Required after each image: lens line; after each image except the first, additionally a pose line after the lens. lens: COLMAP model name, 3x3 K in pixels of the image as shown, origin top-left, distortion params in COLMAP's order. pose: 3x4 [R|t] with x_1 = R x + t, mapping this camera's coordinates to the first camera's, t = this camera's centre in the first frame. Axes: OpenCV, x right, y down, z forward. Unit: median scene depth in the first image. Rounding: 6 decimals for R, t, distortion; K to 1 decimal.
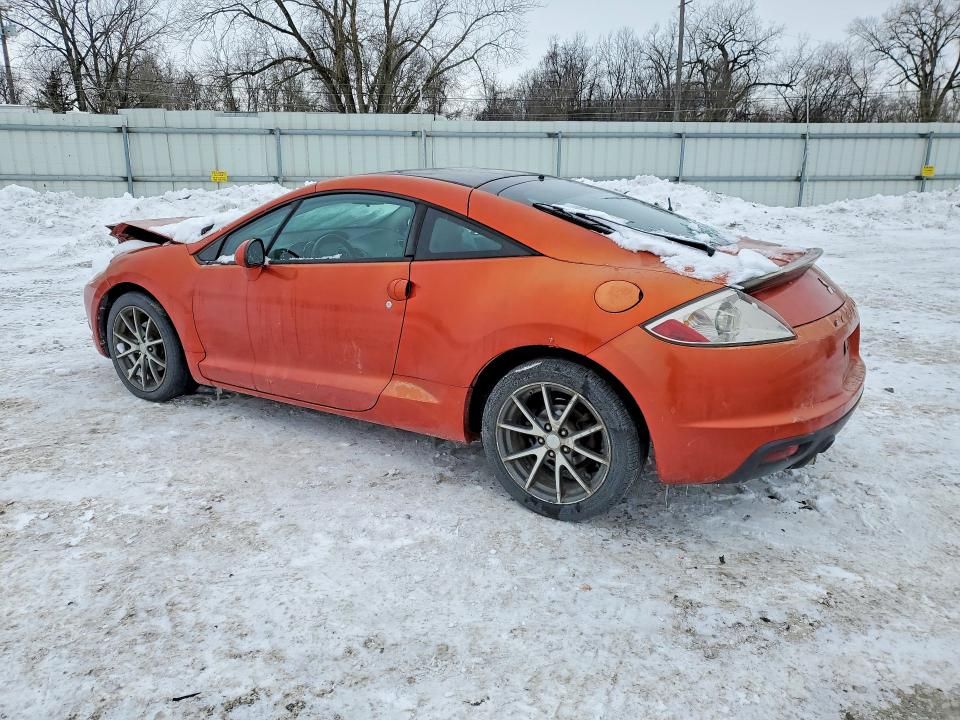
lens RADIAL K [[765.9, 0, 480.0], [0, 765.9, 360.0], [0, 0, 1]] dist [0.012736, 0.005461]
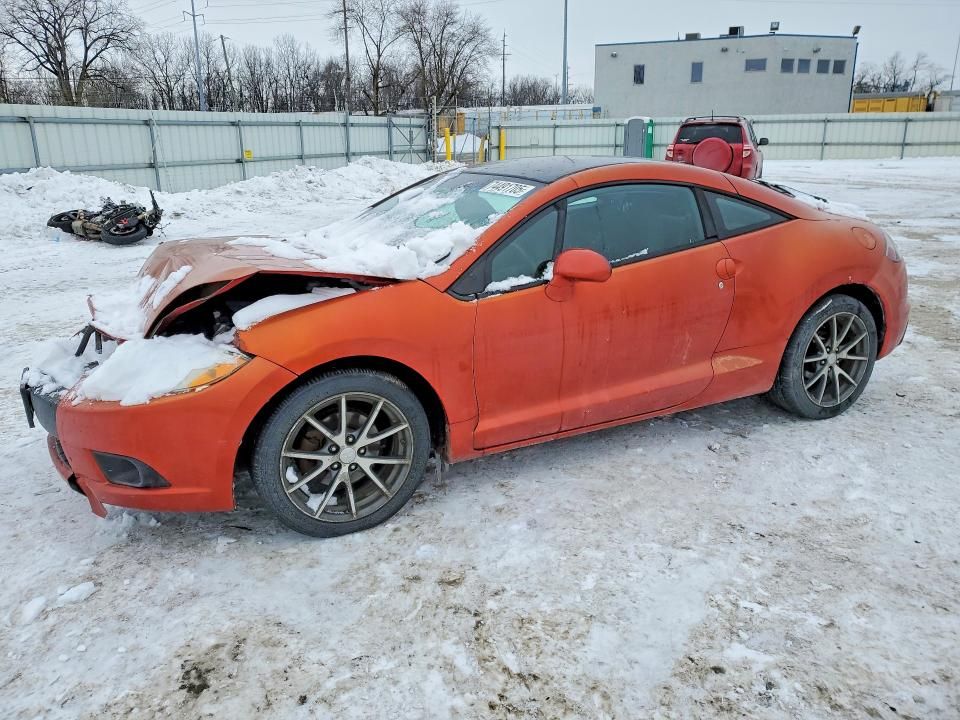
lens RADIAL K [[732.1, 0, 480.1], [0, 732.1, 372.8], [0, 0, 1]] dist [0.013489, 0.001936]
pose [[0.511430, -0.276059, 0.813775, -0.937177], [0.239825, 0.955219, 0.173320, -0.175367], [-0.825181, 0.106522, 0.554734, 0.613673]]
